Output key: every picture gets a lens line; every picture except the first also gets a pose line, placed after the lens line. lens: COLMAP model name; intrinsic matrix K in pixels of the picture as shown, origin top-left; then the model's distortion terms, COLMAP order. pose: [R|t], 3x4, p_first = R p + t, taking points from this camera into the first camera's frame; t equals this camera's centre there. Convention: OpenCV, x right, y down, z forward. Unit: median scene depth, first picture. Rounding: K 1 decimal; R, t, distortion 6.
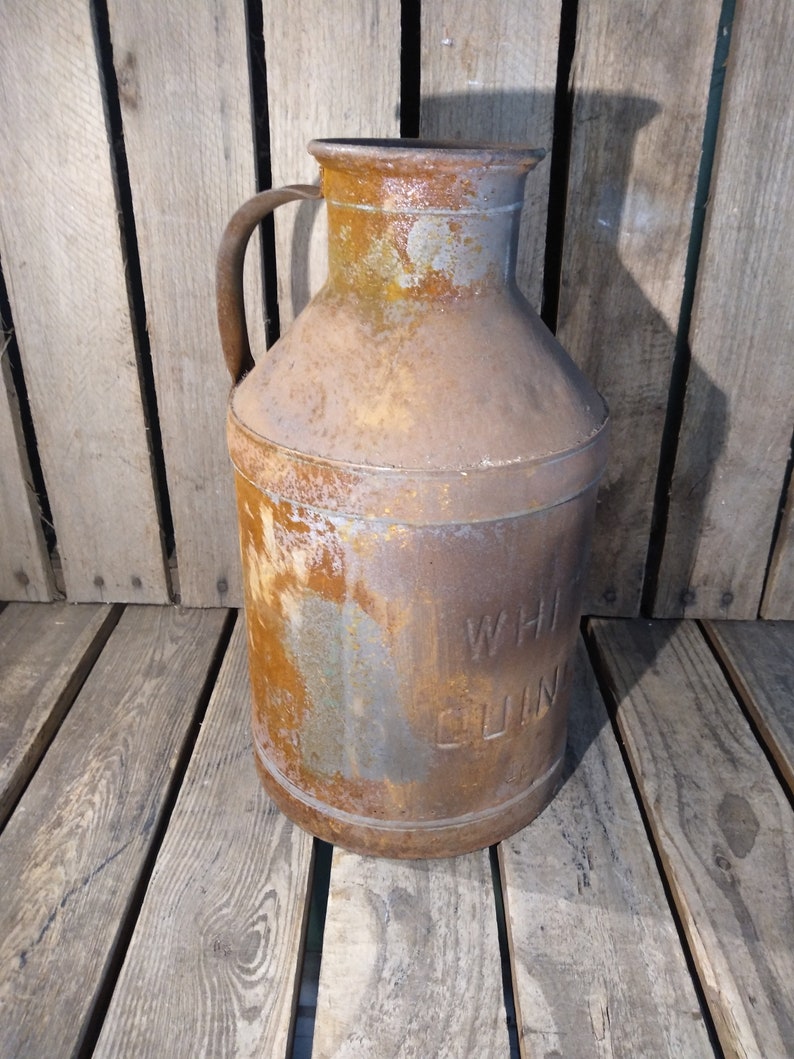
lens RADIAL K [[846.8, 0, 391.9], [0, 846.8, 501.0], [0, 0, 1]] dist [-0.032644, 0.032196]
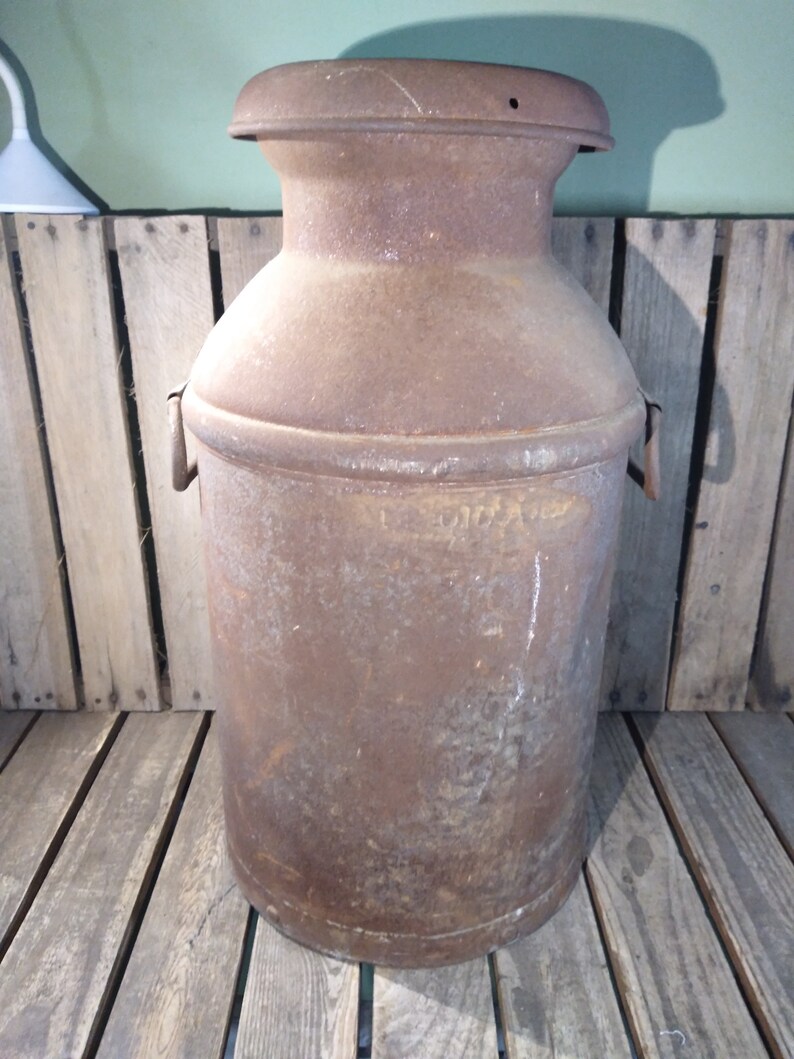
lens RADIAL K [[857.2, 0, 402.4], [0, 857.2, 479.4], [0, 0, 1]] dist [-0.017037, 0.001432]
pose [[0.999573, -0.013175, 0.026064, -0.050120], [0.016184, 0.992781, -0.118844, -0.113555], [-0.024310, 0.119215, 0.992571, -0.593797]]
